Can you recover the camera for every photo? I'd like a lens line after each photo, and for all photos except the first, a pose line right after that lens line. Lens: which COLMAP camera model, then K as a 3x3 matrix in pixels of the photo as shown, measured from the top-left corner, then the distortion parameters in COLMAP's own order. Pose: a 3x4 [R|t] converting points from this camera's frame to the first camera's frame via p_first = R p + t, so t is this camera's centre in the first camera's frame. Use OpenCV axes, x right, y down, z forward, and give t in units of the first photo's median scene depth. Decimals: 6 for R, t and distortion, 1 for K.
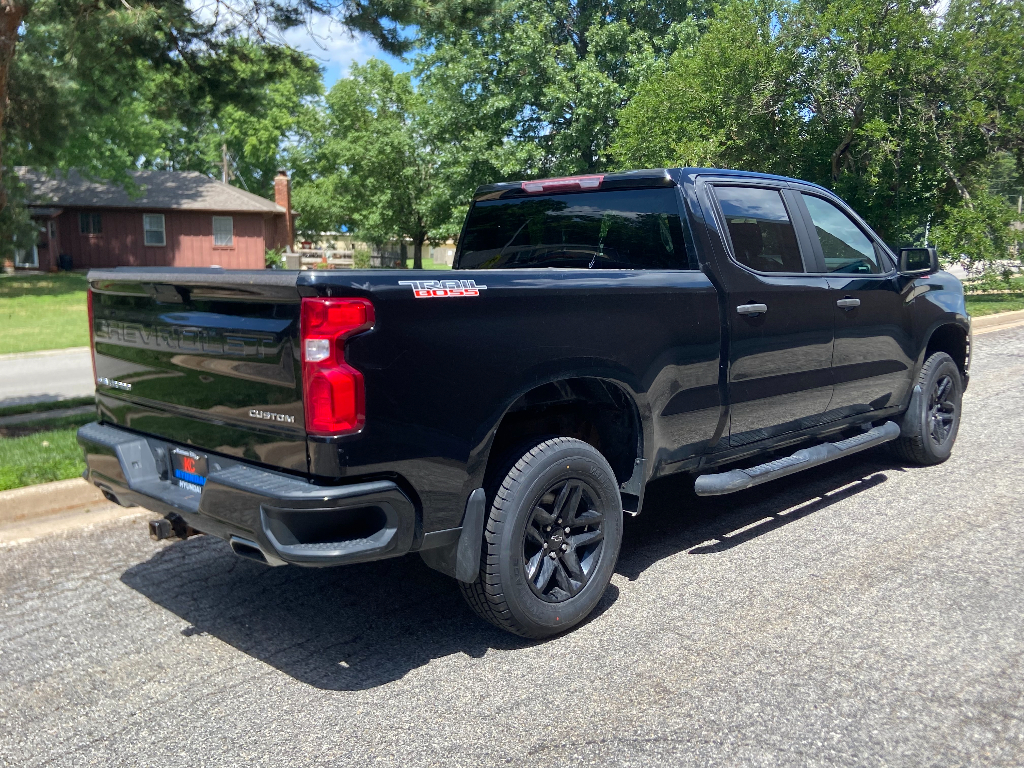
lens RADIAL K [[929.7, 0, 512.0], [0, 929.7, 384.0], [0, 0, 1]] dist [0.062231, -0.003792]
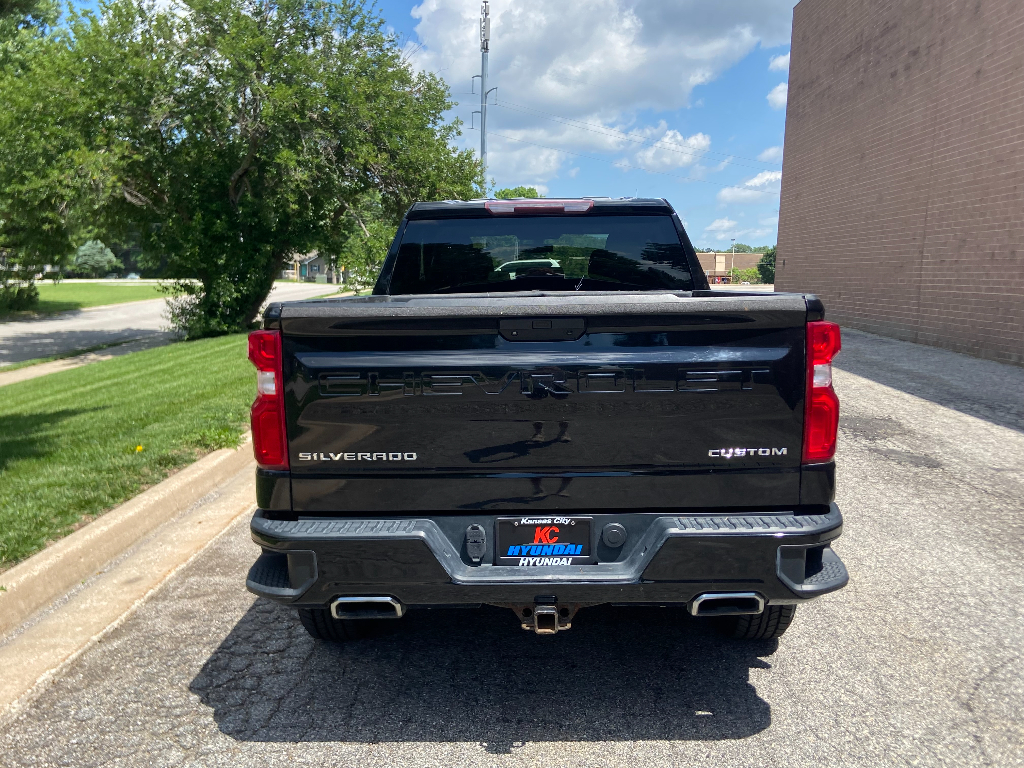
lens RADIAL K [[929.7, 0, 512.0], [0, 929.7, 384.0], [0, 0, 1]] dist [0.062231, -0.003792]
pose [[0.711419, -0.079468, 0.698260, -0.794423], [0.095072, 0.995335, 0.016414, -0.052405], [-0.696307, 0.054708, 0.715656, 0.371020]]
